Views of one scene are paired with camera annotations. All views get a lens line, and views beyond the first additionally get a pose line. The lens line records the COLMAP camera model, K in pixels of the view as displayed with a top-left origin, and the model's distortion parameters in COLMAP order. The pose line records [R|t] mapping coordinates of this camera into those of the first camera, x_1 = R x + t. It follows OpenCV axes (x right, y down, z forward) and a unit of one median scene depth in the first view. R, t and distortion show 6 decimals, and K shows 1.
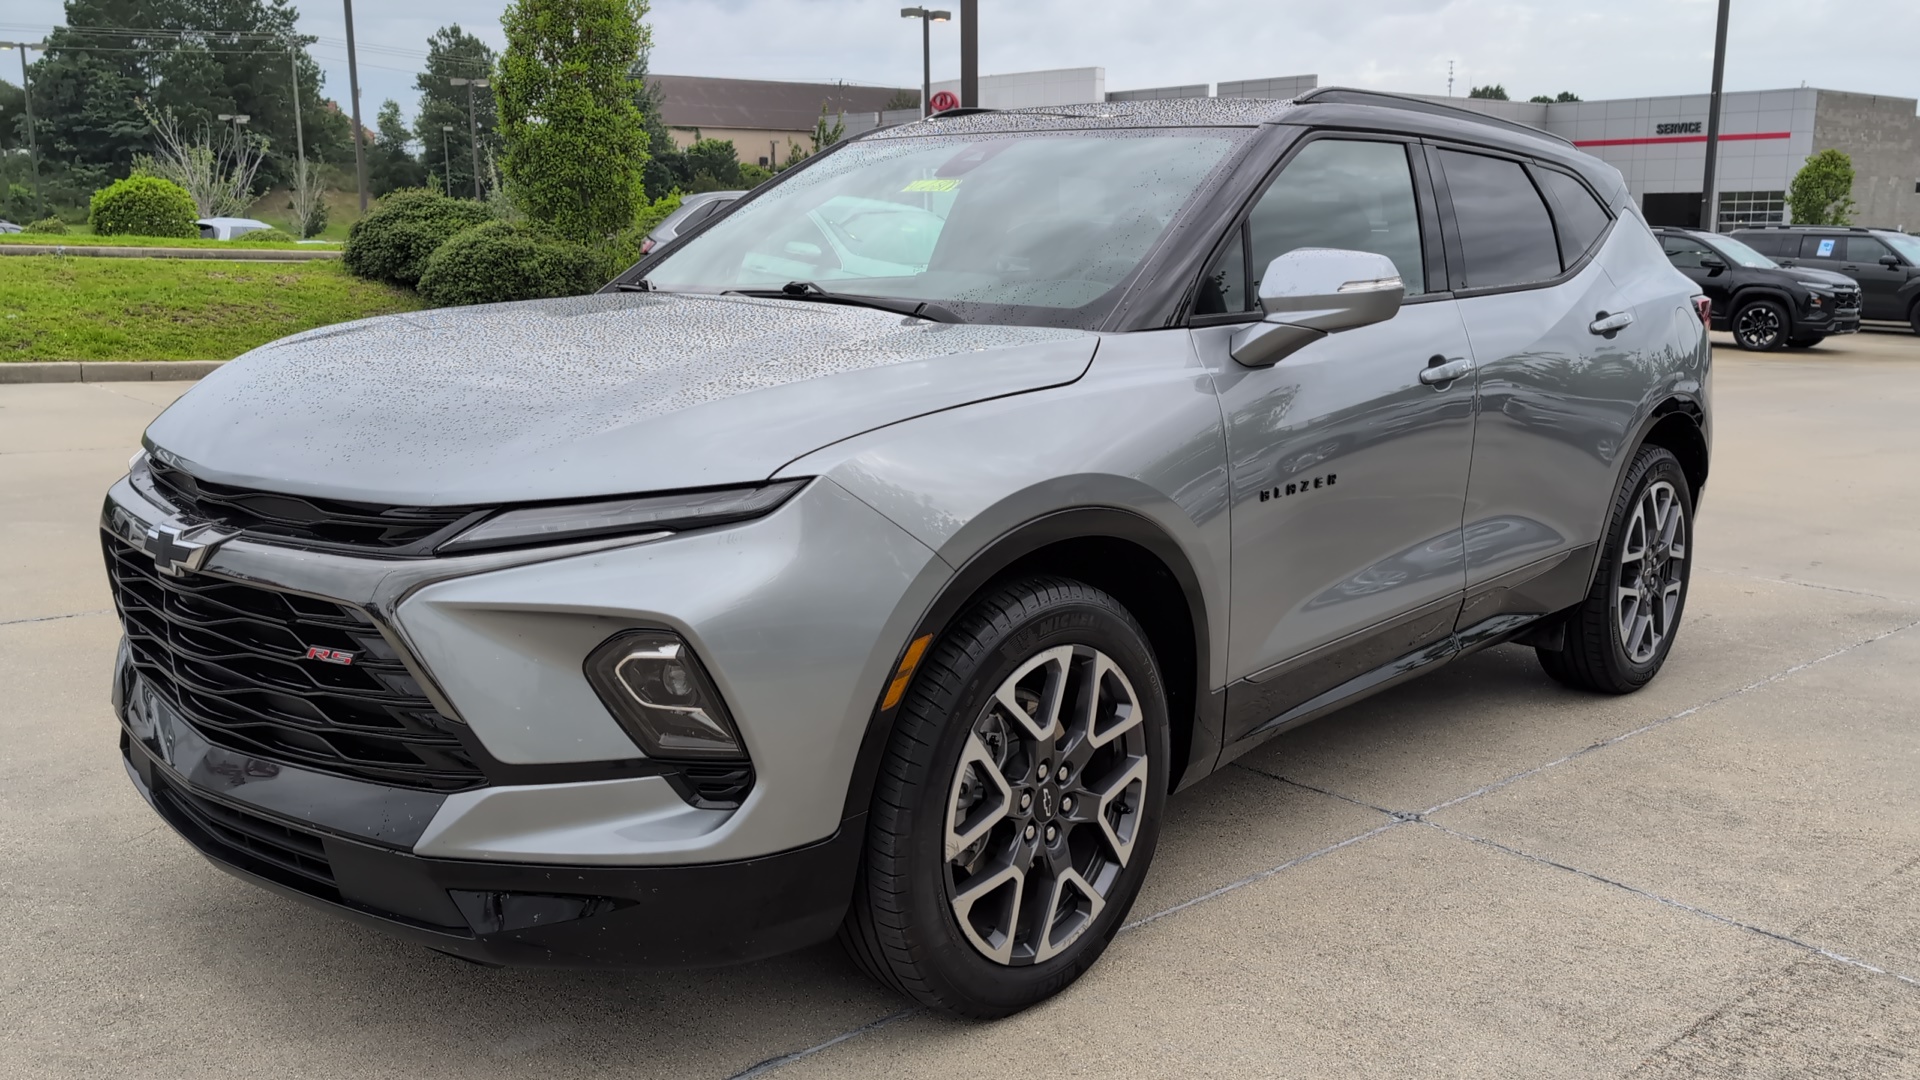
lens RADIAL K [[1522.3, 0, 964.0], [0, 1522.3, 529.8], [0, 0, 1]] dist [0.052592, -0.086127]
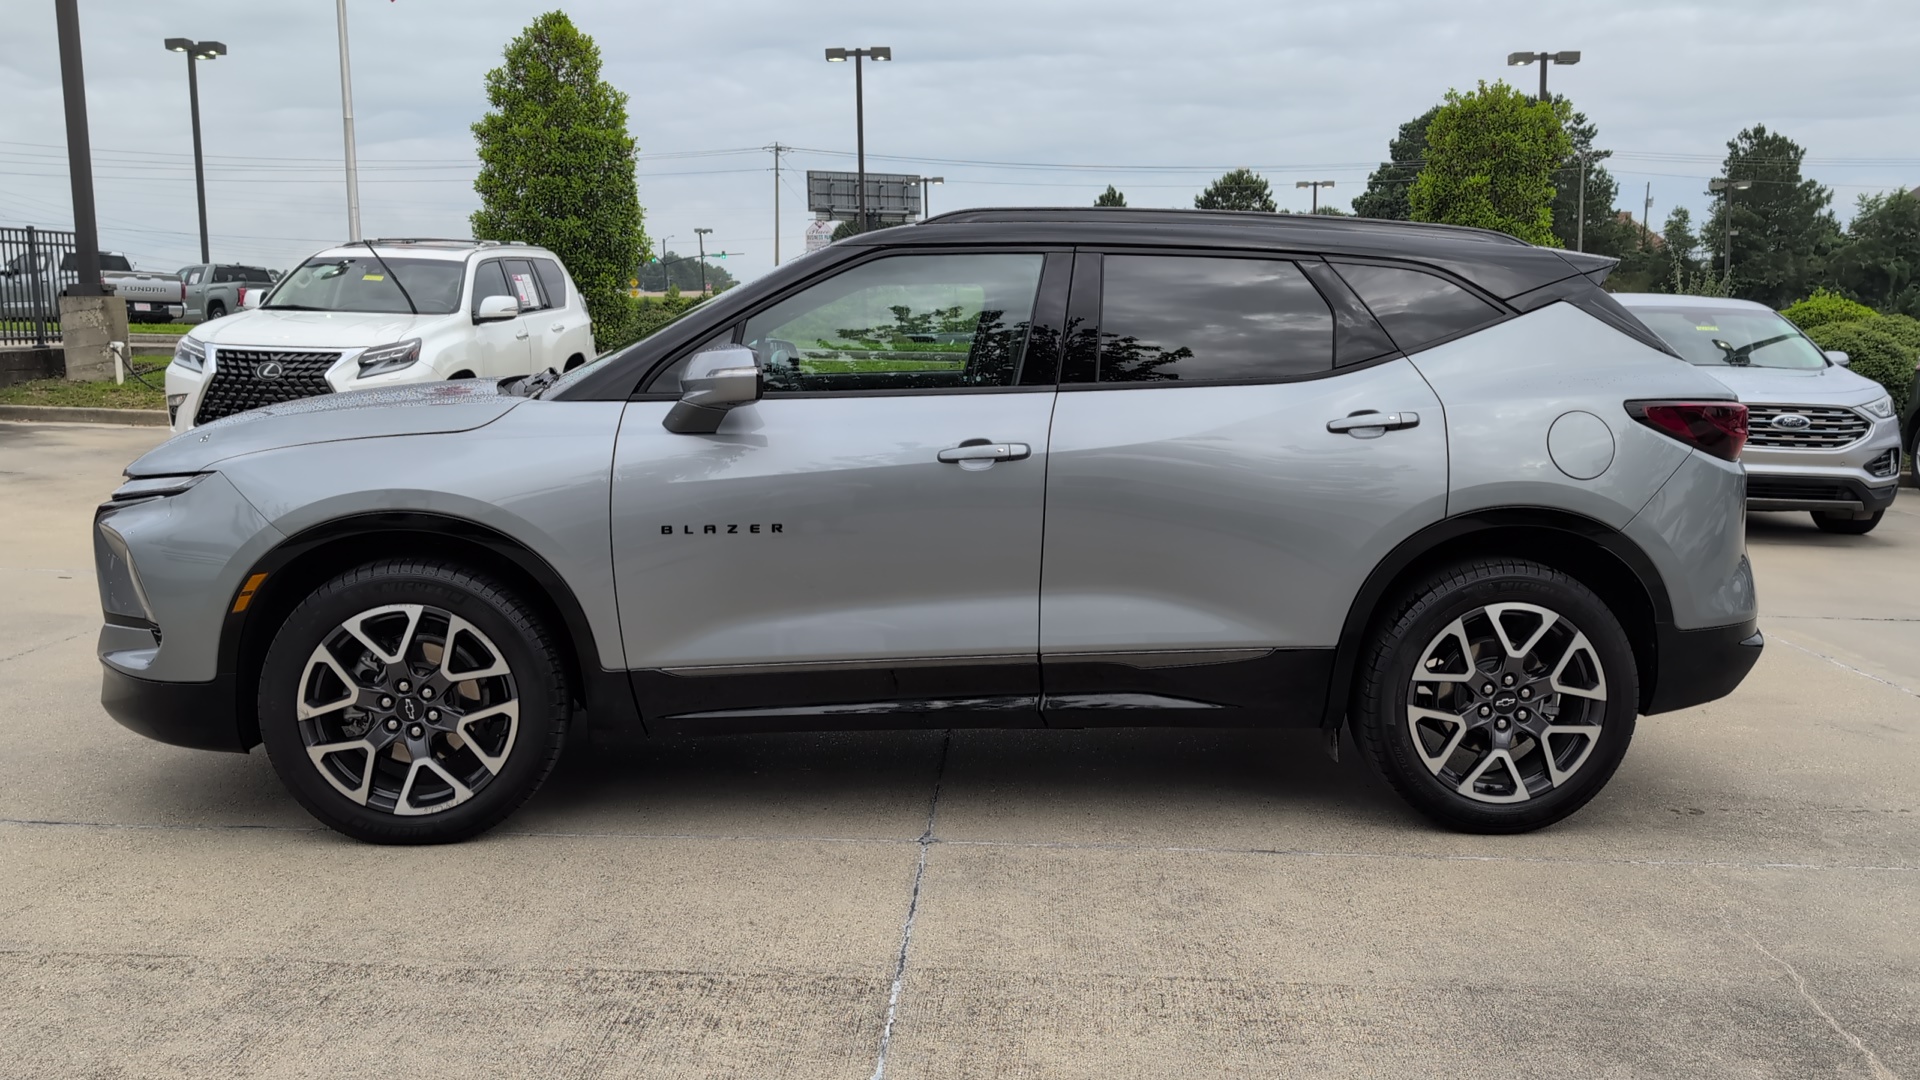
lens RADIAL K [[1522.3, 0, 964.0], [0, 1522.3, 529.8], [0, 0, 1]] dist [0.052592, -0.086127]
pose [[0.751975, 0.079392, -0.654393, 1.382450], [-0.119595, 0.992677, -0.016996, -0.034156], [0.648252, 0.091043, 0.755964, 0.191542]]
